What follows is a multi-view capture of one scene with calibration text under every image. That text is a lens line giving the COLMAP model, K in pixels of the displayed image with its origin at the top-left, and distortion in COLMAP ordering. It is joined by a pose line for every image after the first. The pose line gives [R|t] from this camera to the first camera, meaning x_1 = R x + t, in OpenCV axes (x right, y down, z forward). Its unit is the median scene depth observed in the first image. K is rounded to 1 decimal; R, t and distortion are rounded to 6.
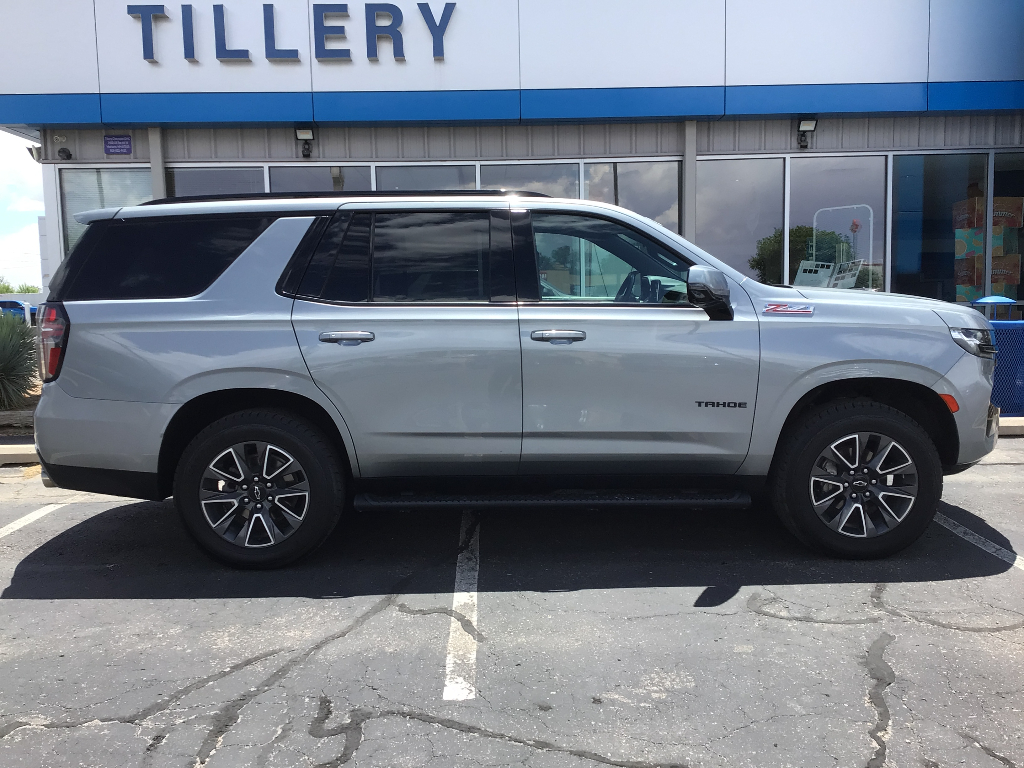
lens RADIAL K [[928.8, 0, 517.0], [0, 928.8, 381.2], [0, 0, 1]] dist [0.106721, -0.206012]
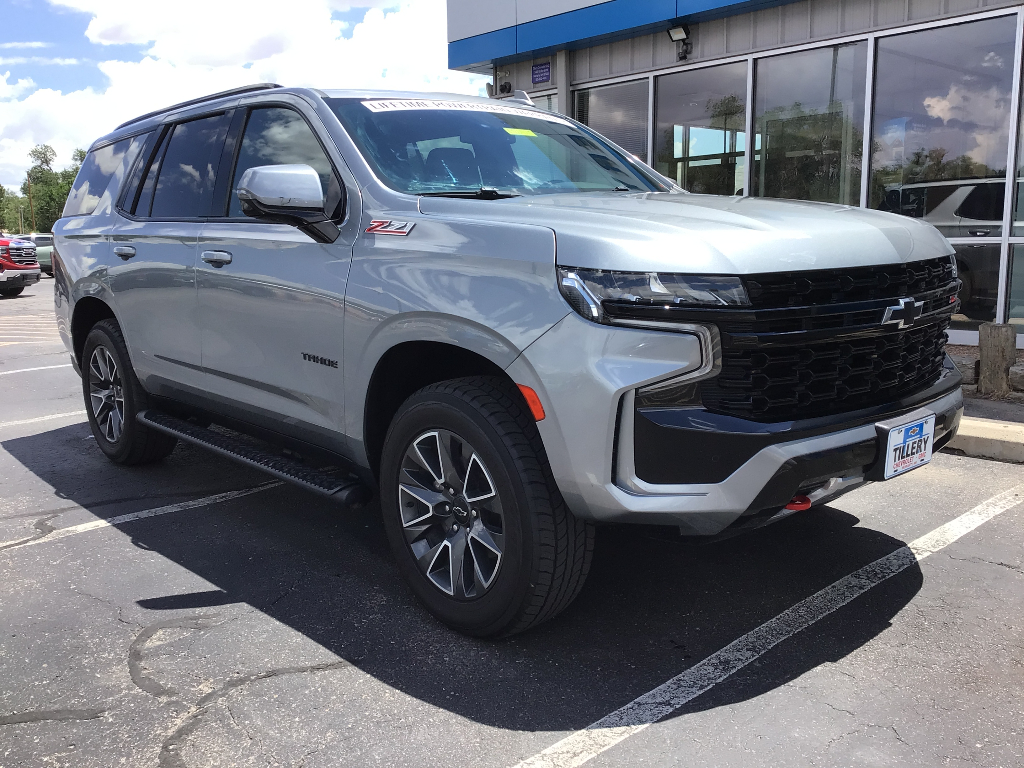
lens RADIAL K [[928.8, 0, 517.0], [0, 928.8, 381.2], [0, 0, 1]] dist [0.106721, -0.206012]
pose [[0.651505, 0.126036, -0.748102, 0.864576], [-0.066781, 0.991803, 0.108935, -0.048205], [0.755699, -0.021013, 0.654582, 0.640376]]
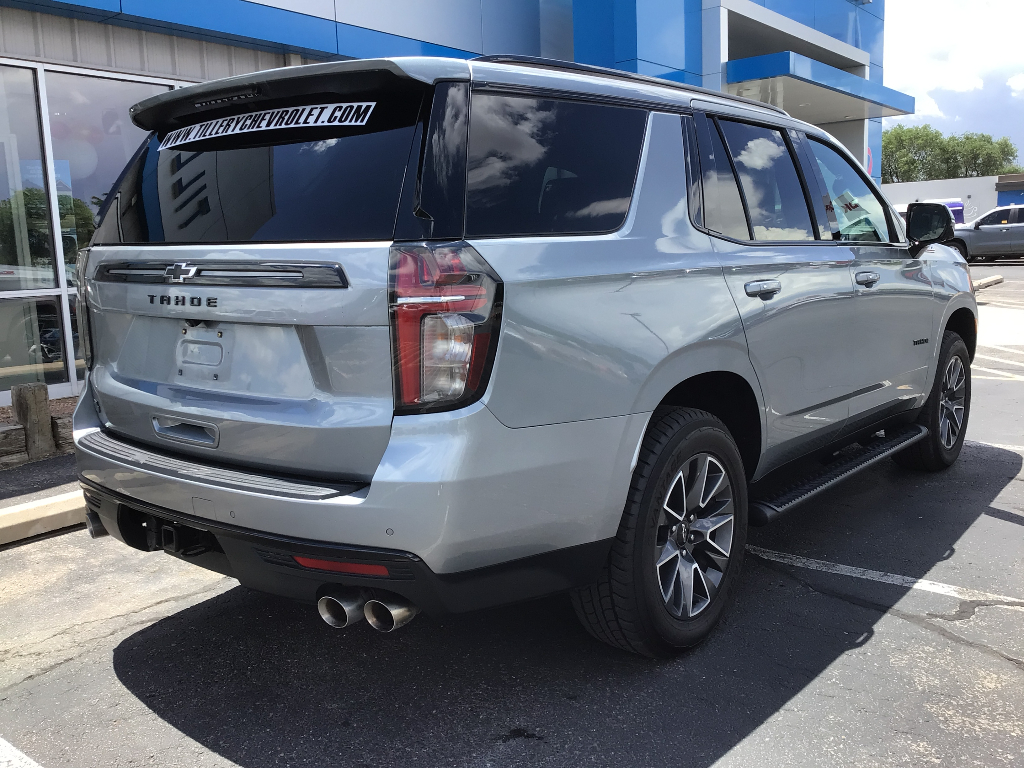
lens RADIAL K [[928.8, 0, 517.0], [0, 928.8, 381.2], [0, 0, 1]] dist [0.106721, -0.206012]
pose [[0.635085, -0.108760, 0.764747, -0.851211], [0.090749, 0.993687, 0.065957, -0.040601], [-0.767093, 0.027512, 0.640946, 0.677341]]
